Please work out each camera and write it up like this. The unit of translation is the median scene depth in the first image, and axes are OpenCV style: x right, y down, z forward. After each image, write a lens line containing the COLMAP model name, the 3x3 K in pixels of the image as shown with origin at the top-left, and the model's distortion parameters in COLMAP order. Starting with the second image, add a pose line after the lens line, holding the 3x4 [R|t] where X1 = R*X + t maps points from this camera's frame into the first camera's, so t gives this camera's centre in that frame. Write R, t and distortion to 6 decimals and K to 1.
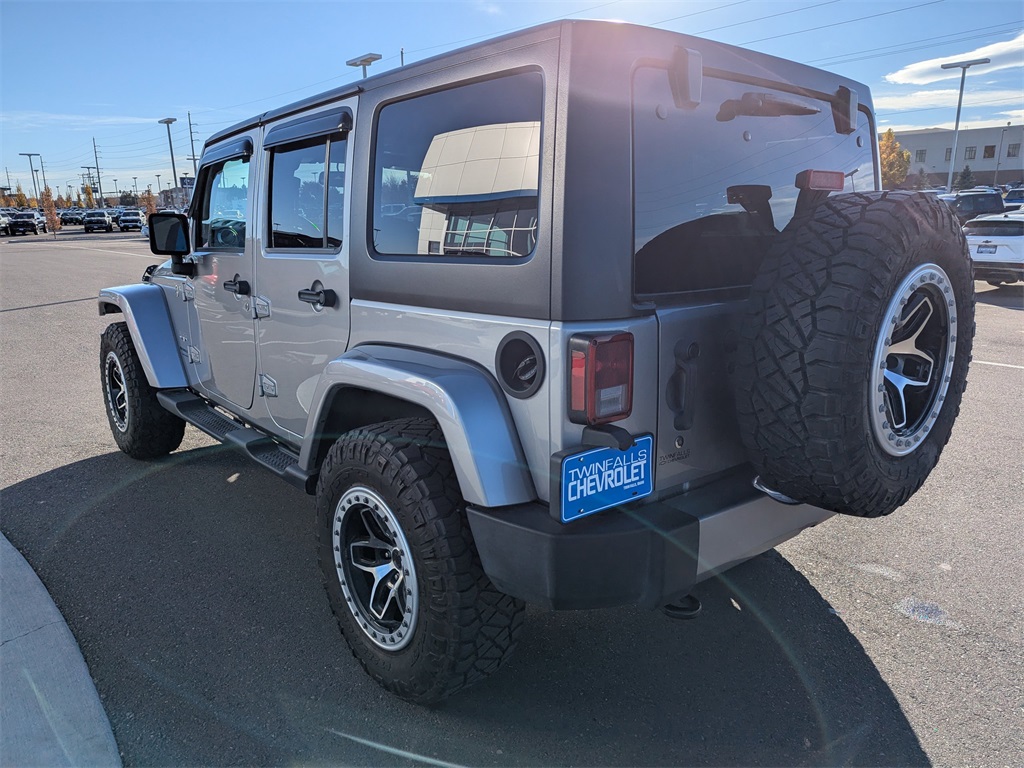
lens RADIAL K [[730.2, 0, 515.2], [0, 730.2, 393.0], [0, 0, 1]] dist [0.055474, -0.037424]
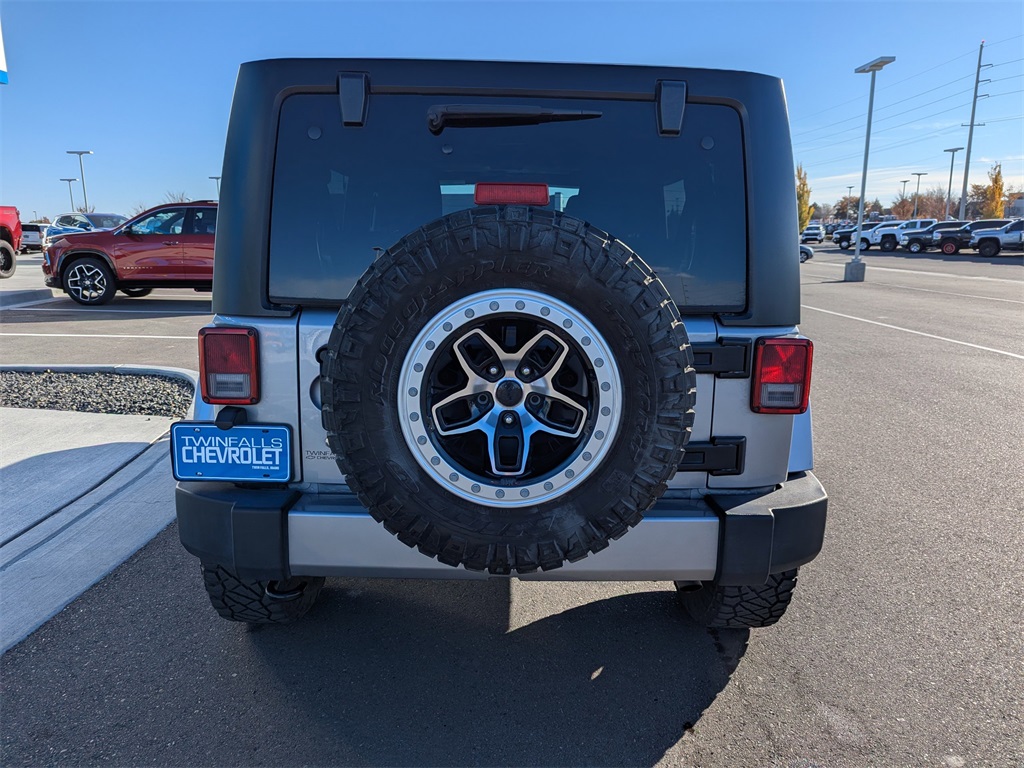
lens RADIAL K [[730.3, 0, 512.0], [0, 730.3, 384.0], [0, 0, 1]] dist [0.055701, -0.038638]
pose [[0.760443, 0.141296, -0.633847, 1.171307], [-0.162043, 0.986454, 0.025490, -0.091919], [0.628863, 0.083327, 0.773038, 0.370860]]
